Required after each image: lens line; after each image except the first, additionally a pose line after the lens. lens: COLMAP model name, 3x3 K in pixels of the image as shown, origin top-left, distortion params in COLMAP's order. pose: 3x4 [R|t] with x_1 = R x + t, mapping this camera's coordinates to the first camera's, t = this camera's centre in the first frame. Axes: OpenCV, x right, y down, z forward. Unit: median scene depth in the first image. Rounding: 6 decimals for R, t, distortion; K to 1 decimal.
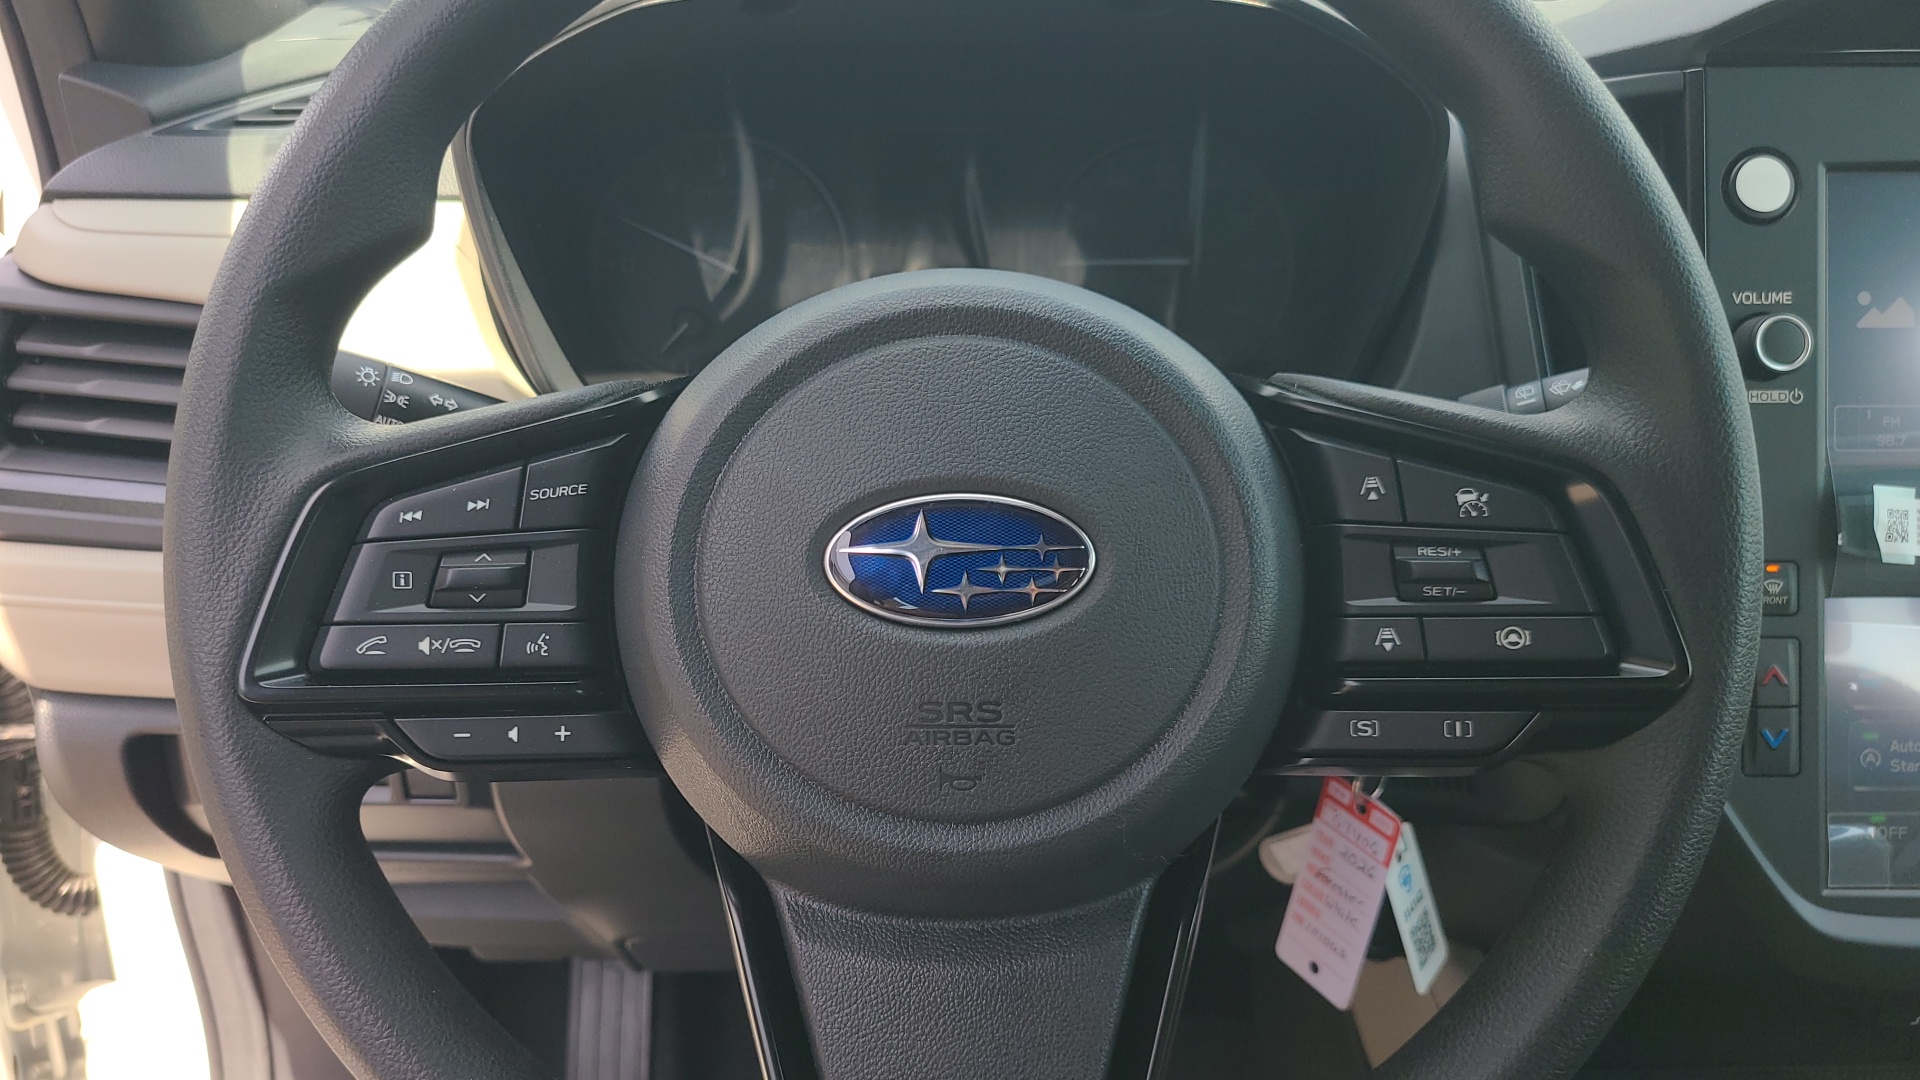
lens RADIAL K [[1434.9, 0, 960.0], [0, 1434.9, 540.0], [0, 0, 1]] dist [0.033877, -0.006590]
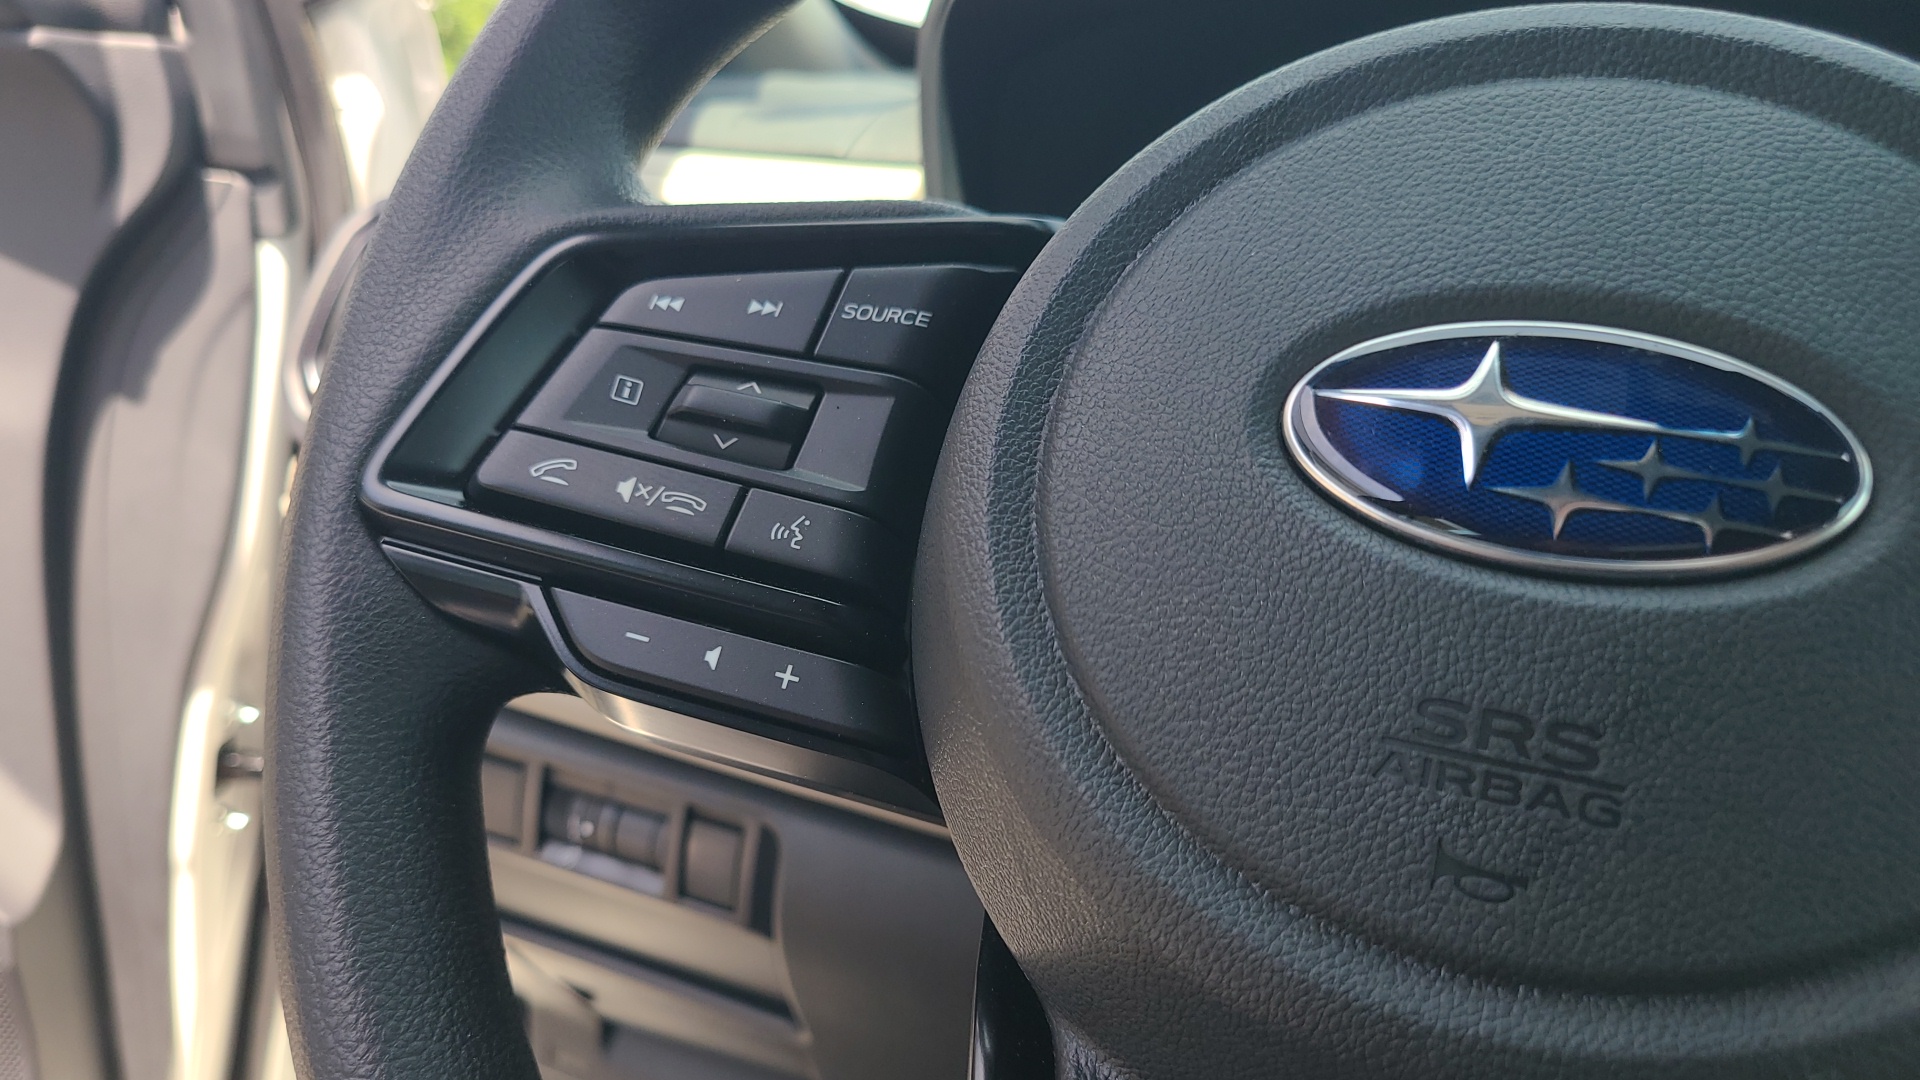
lens RADIAL K [[1479.0, 0, 958.7], [0, 1479.0, 569.7], [0, 0, 1]] dist [0.003806, 0.006302]
pose [[0.924098, 0.176721, -0.338841, -0.009998], [-0.243470, 0.955671, -0.165574, 0.178206], [0.294560, 0.235504, 0.926160, 0.446790]]
